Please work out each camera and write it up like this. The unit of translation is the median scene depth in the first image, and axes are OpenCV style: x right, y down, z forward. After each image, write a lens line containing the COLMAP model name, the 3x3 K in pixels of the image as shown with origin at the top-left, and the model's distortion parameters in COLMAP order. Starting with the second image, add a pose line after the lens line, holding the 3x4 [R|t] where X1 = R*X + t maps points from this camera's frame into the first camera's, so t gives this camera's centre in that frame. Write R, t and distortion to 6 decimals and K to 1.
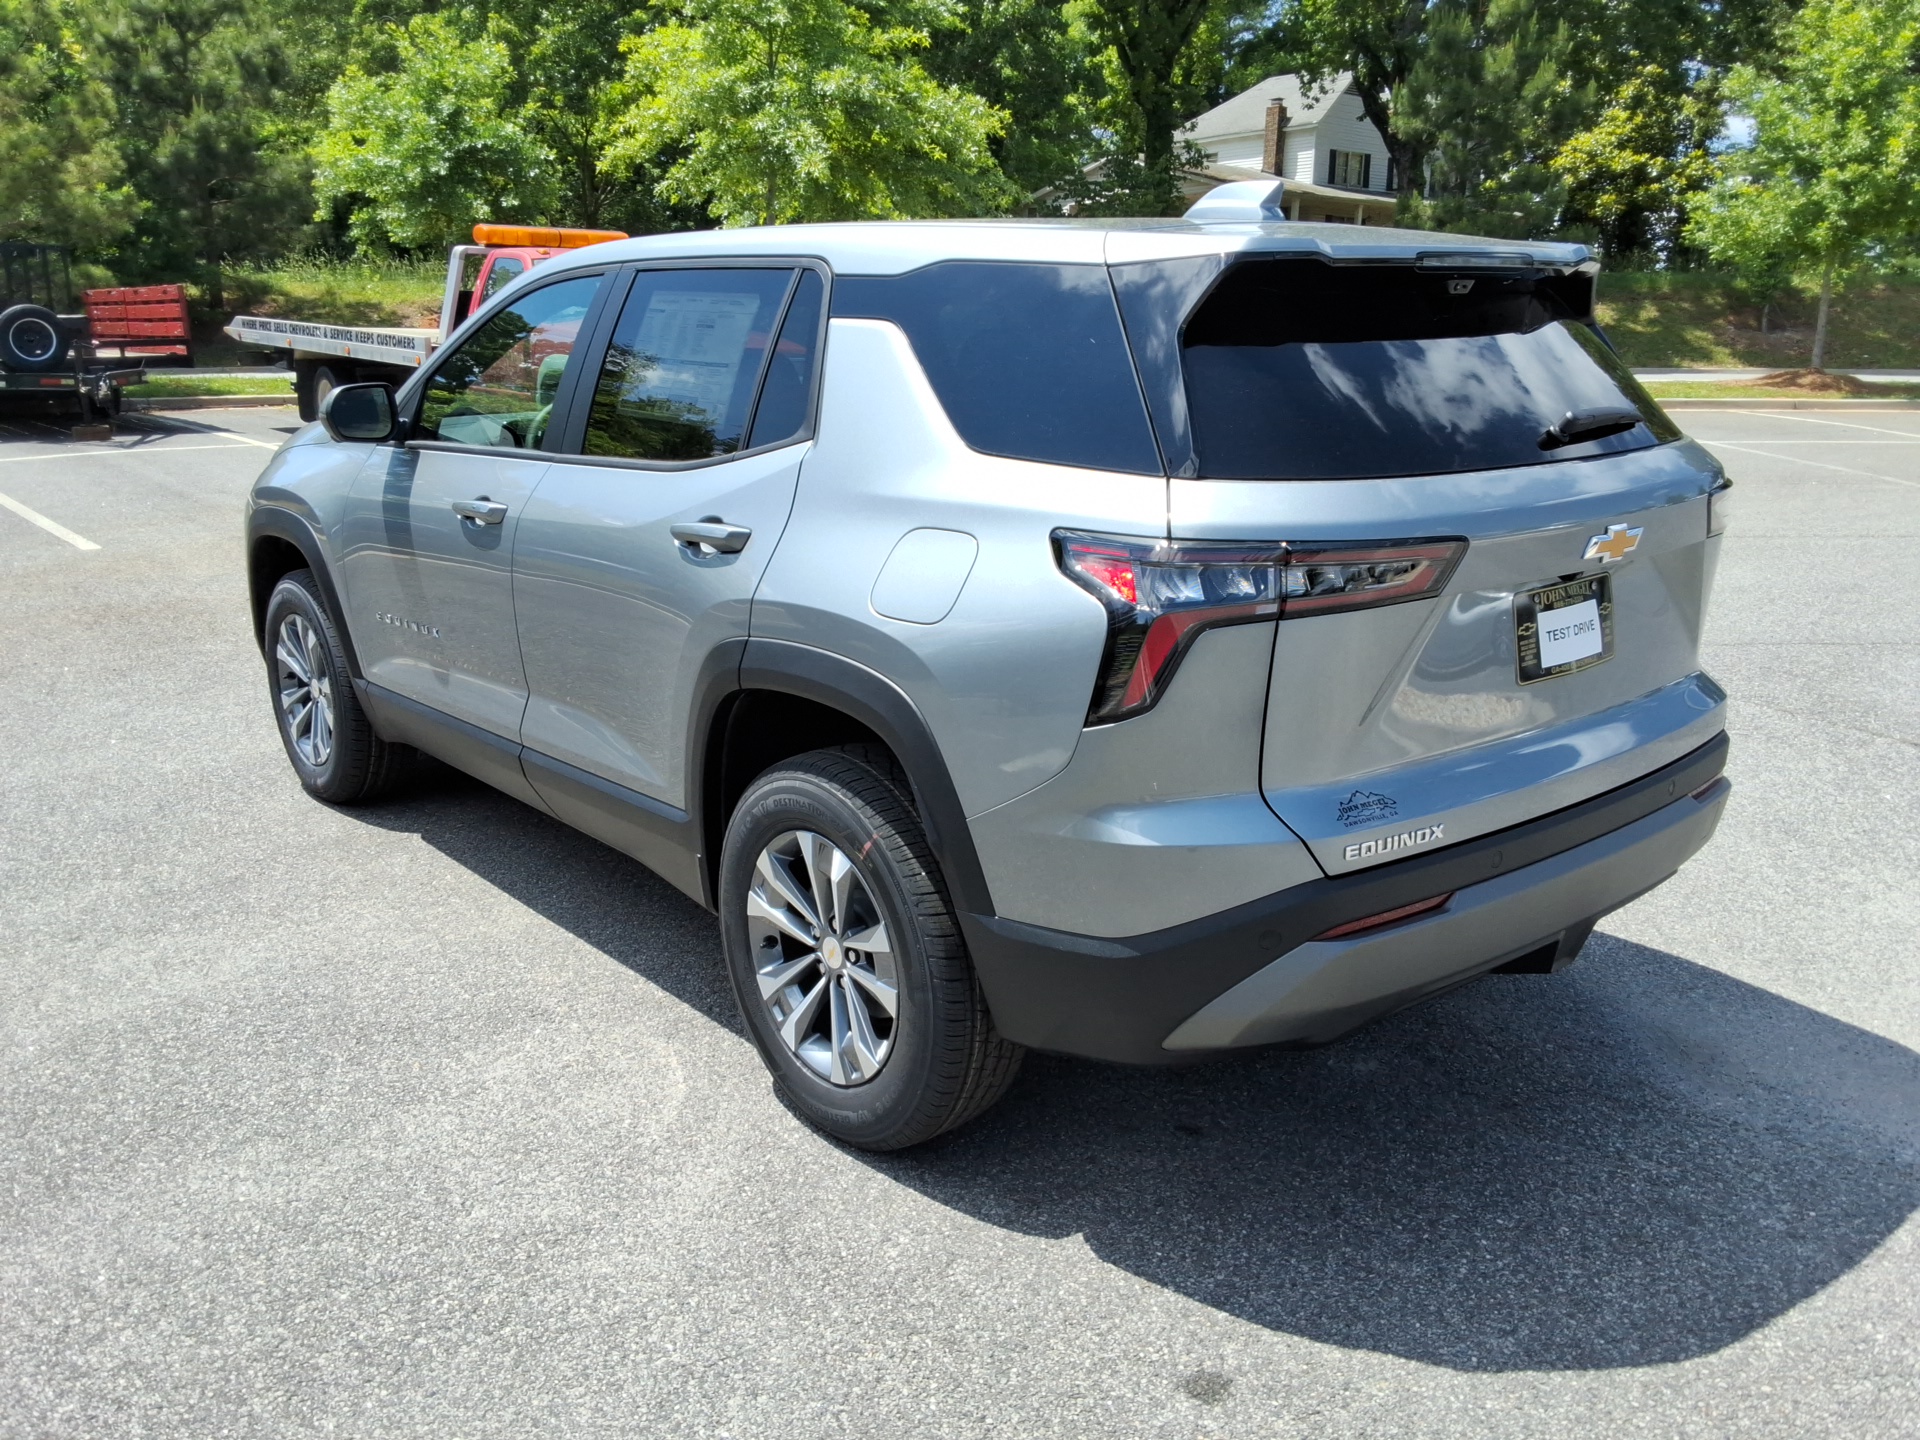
lens RADIAL K [[1548.5, 0, 982.0], [0, 1548.5, 706.0], [0, 0, 1]] dist [0.091319, -0.149719]
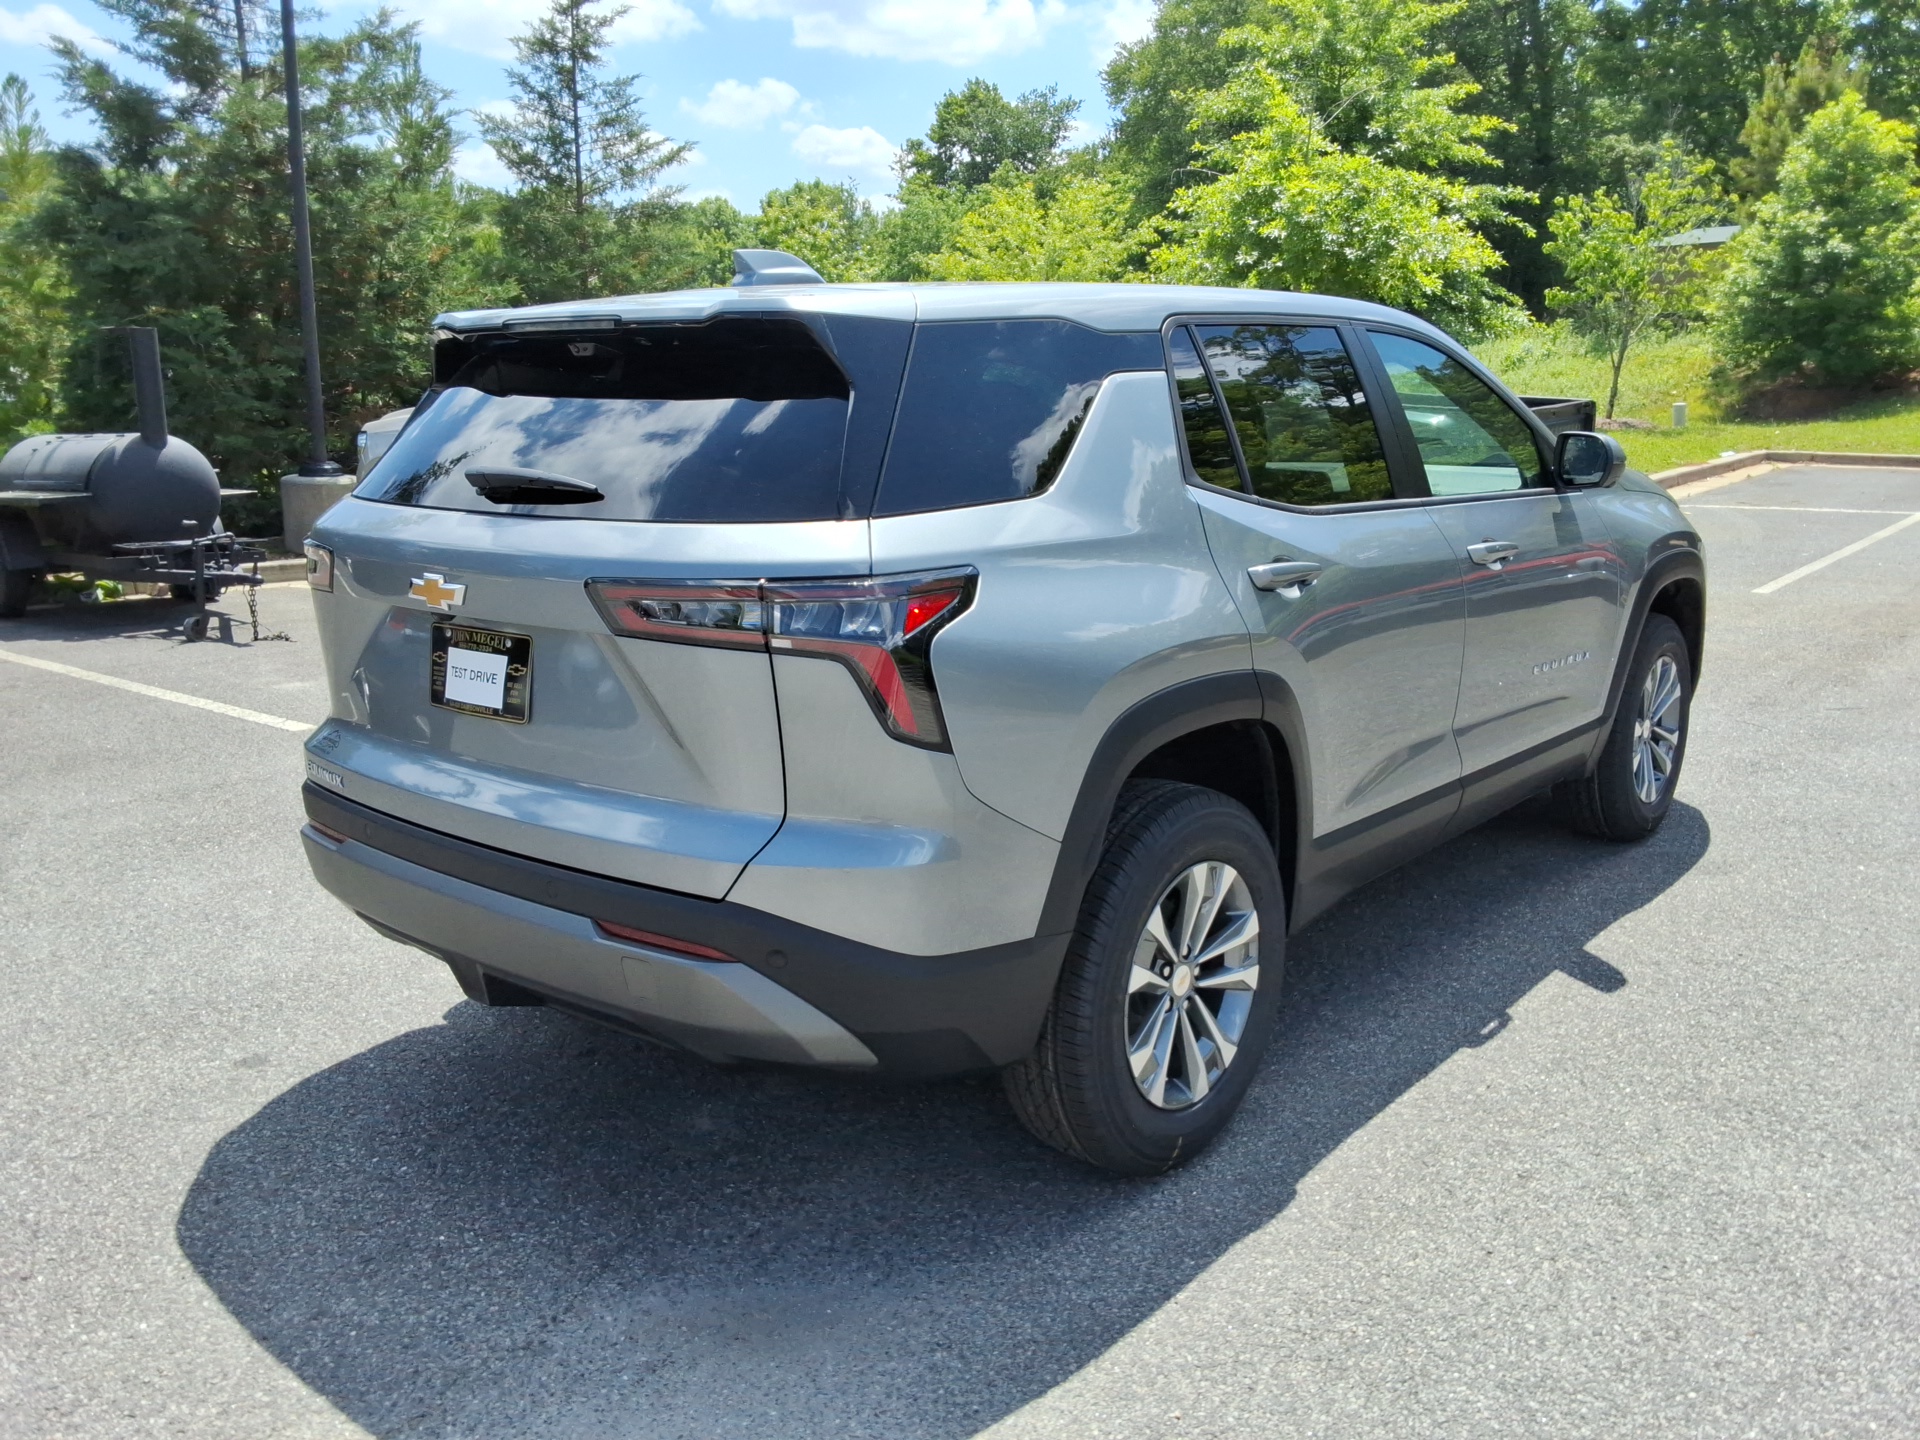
lens RADIAL K [[1552.4, 0, 967.0], [0, 1552.4, 712.5], [0, 0, 1]] dist [0.095734, -0.159480]
pose [[0.158023, 0.207042, -0.965486, 0.773341], [-0.238040, 0.956922, 0.166245, -0.148121], [0.958314, 0.203553, 0.200500, 0.594386]]
